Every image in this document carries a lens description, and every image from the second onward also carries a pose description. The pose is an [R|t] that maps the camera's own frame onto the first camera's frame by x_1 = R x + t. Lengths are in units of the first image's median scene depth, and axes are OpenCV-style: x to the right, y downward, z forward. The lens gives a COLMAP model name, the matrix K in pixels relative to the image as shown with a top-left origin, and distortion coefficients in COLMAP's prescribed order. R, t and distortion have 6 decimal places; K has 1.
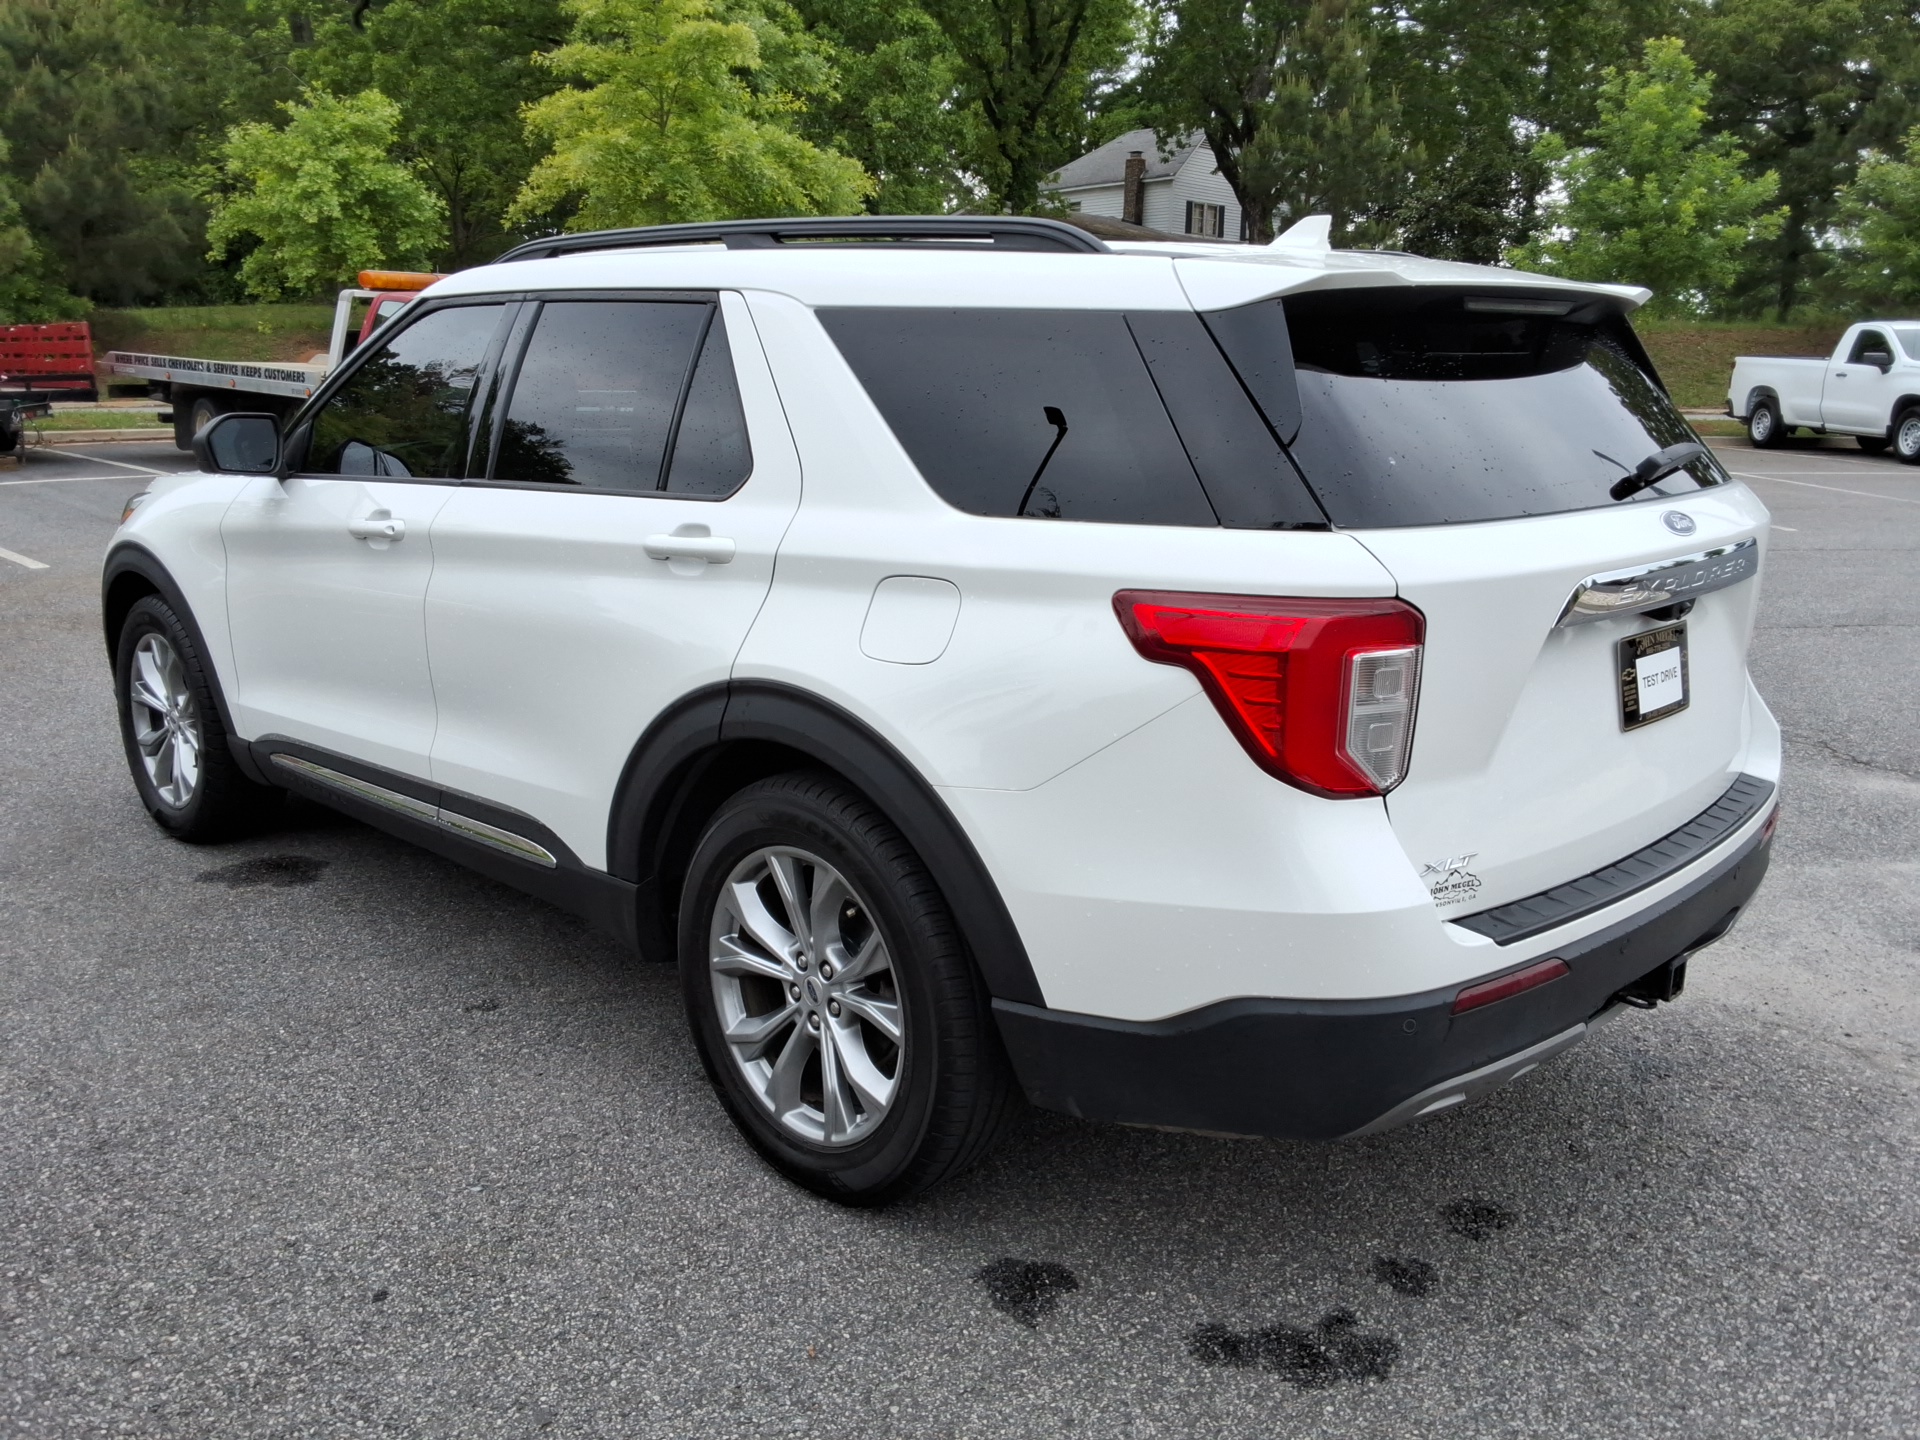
lens RADIAL K [[1538.3, 0, 972.2], [0, 1538.3, 699.4], [0, 0, 1]] dist [0.101940, -0.155199]
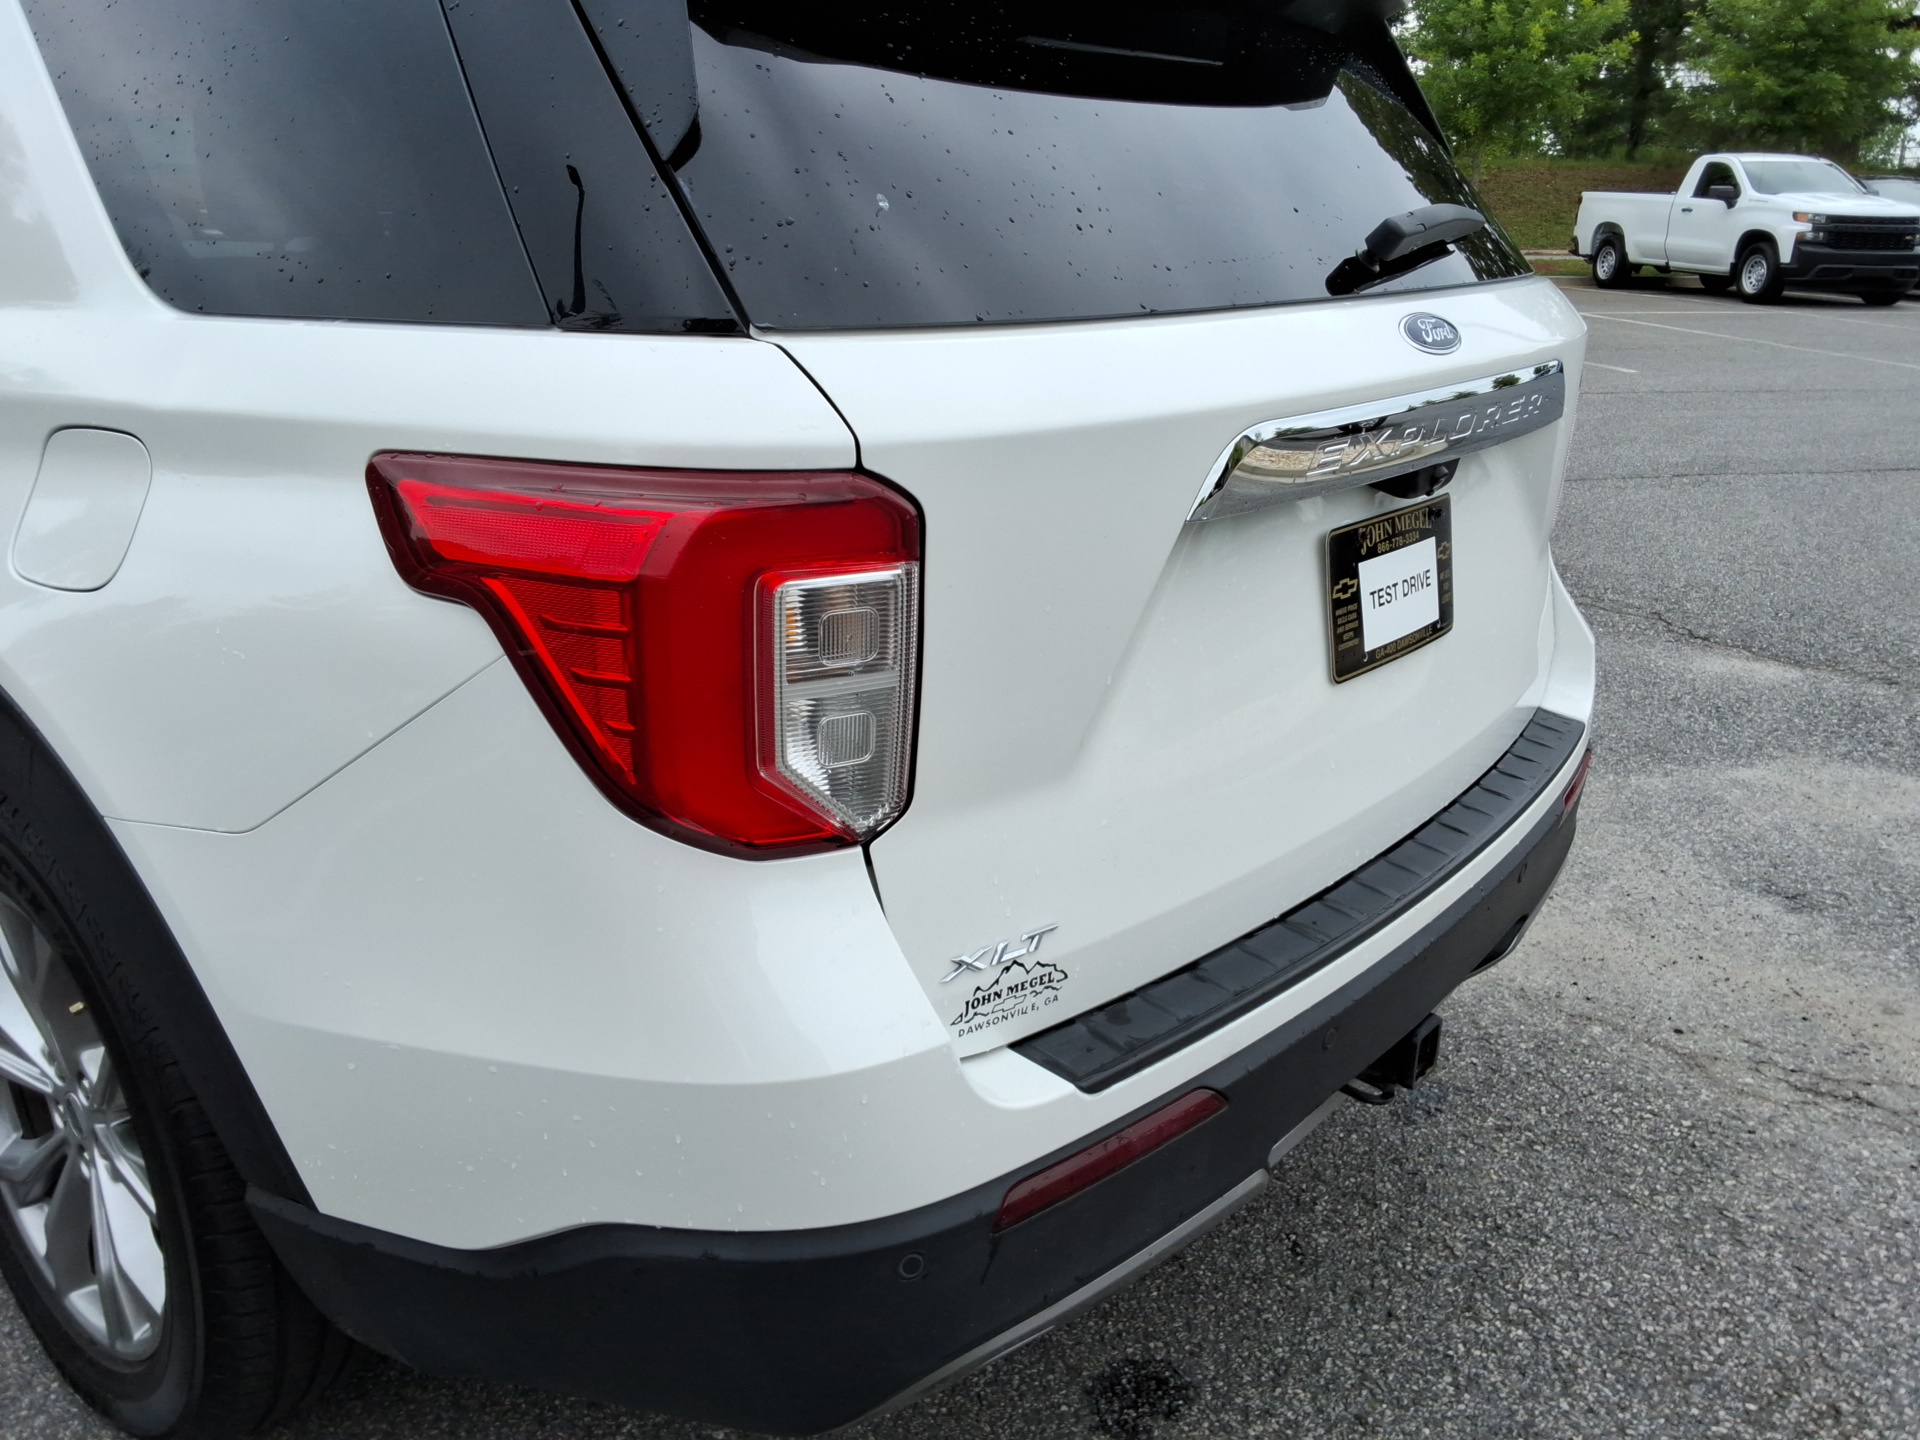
lens RADIAL K [[1538.3, 0, 967.2], [0, 1538.3, 696.2], [0, 0, 1]] dist [0.101940, -0.155199]
pose [[0.996463, -0.022831, 0.080866, 0.137117], [0.015312, 0.995603, 0.092413, -0.019482], [-0.082620, -0.090848, 0.992432, 0.250943]]
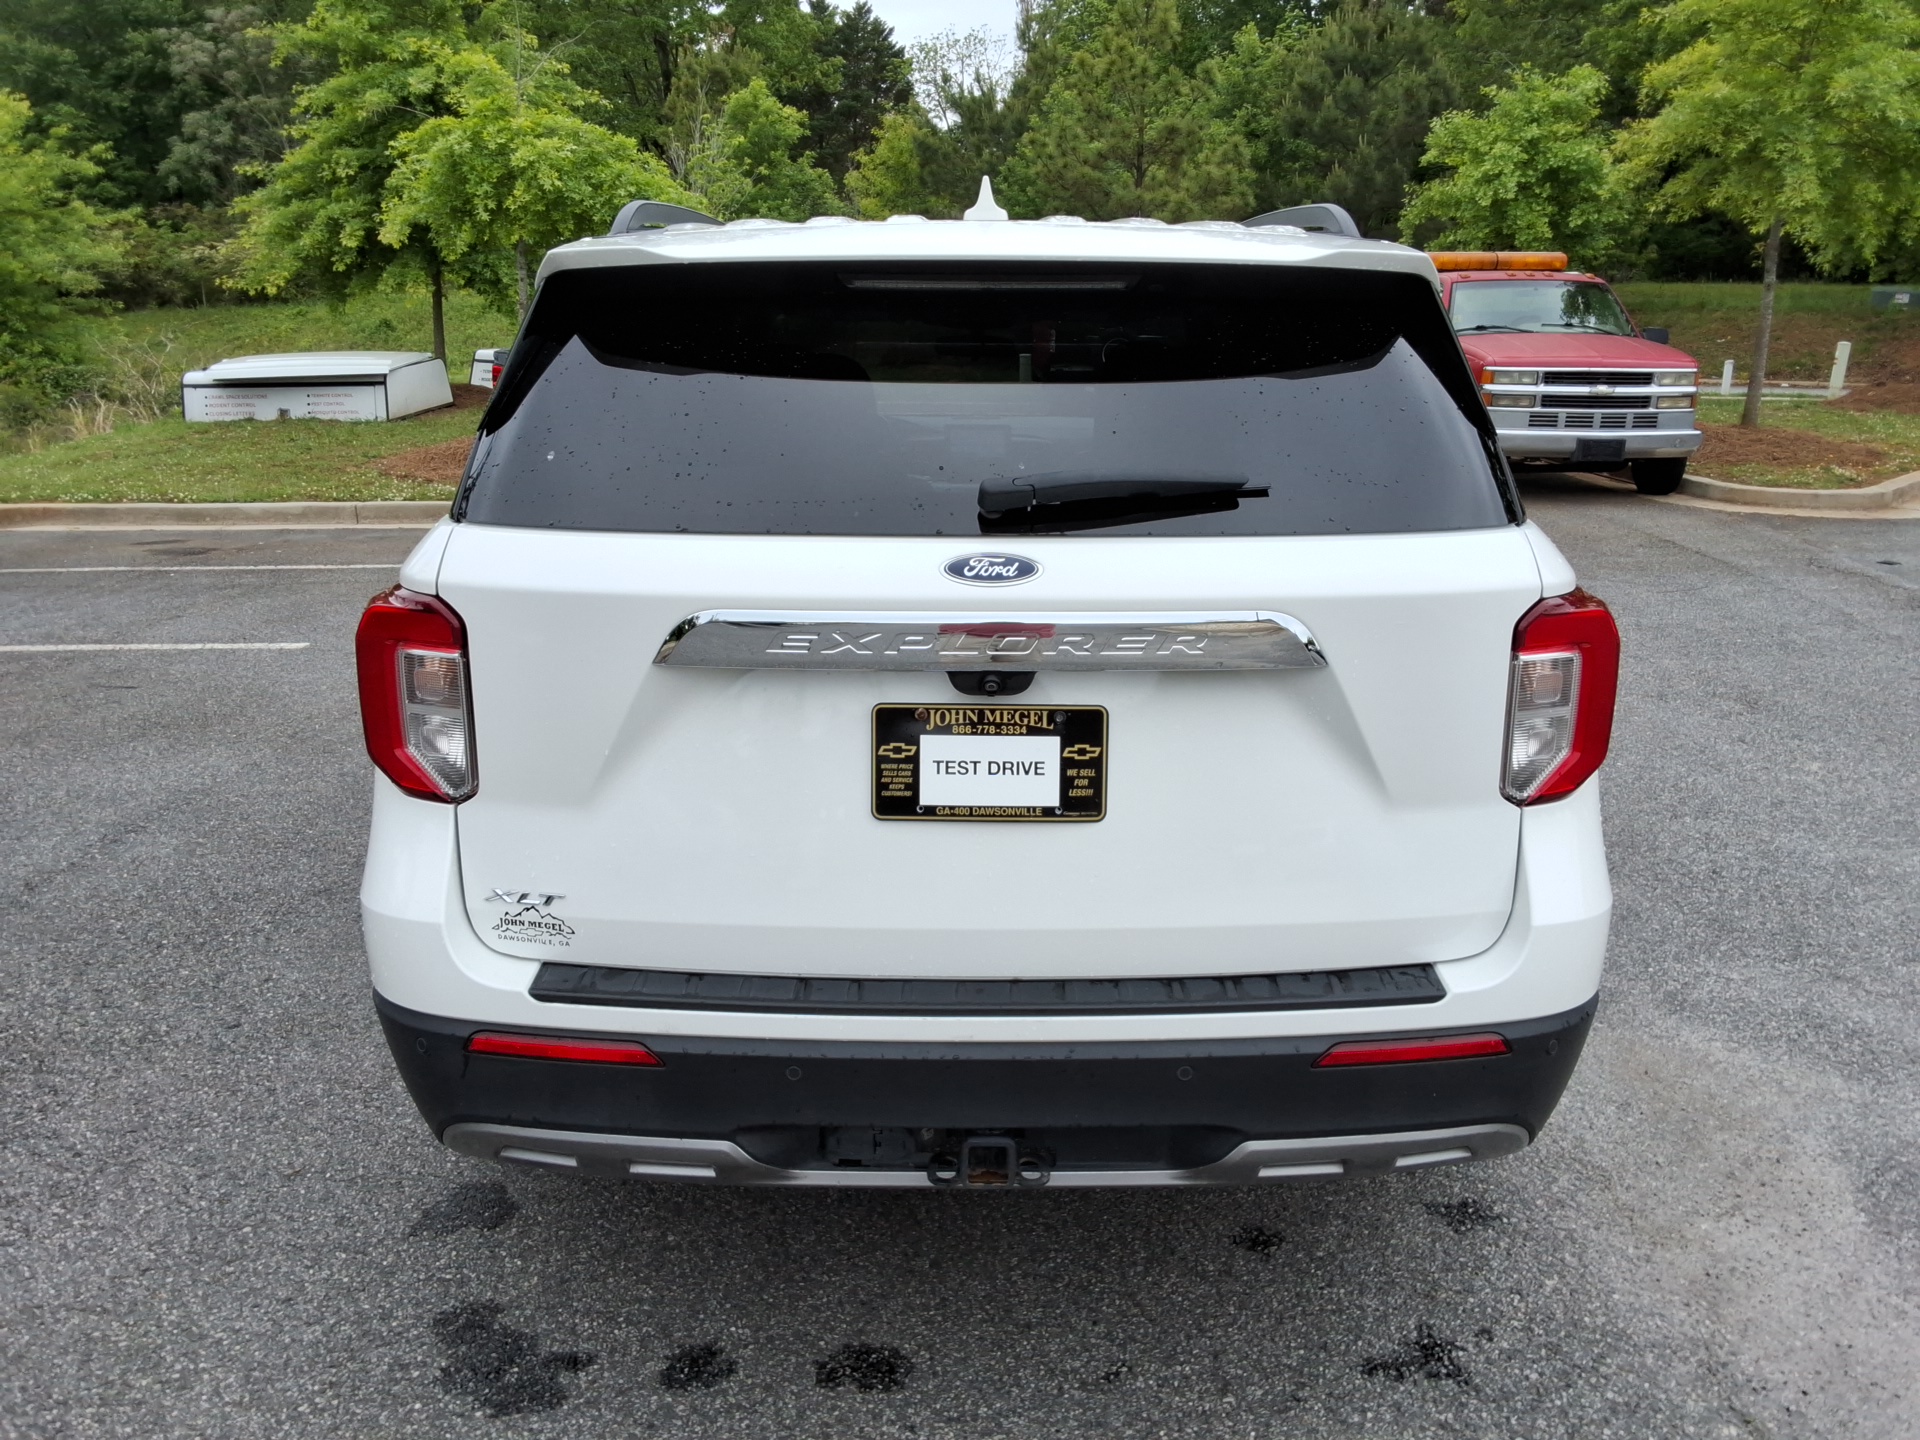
lens RADIAL K [[1538.3, 0, 973.2], [0, 1538.3, 691.6], [0, 0, 1]] dist [0.101940, -0.155199]
pose [[0.695471, 0.162099, -0.700031, 0.602620], [-0.155793, 0.985065, 0.073323, -0.066162], [0.701461, 0.058066, 0.710338, 0.284781]]
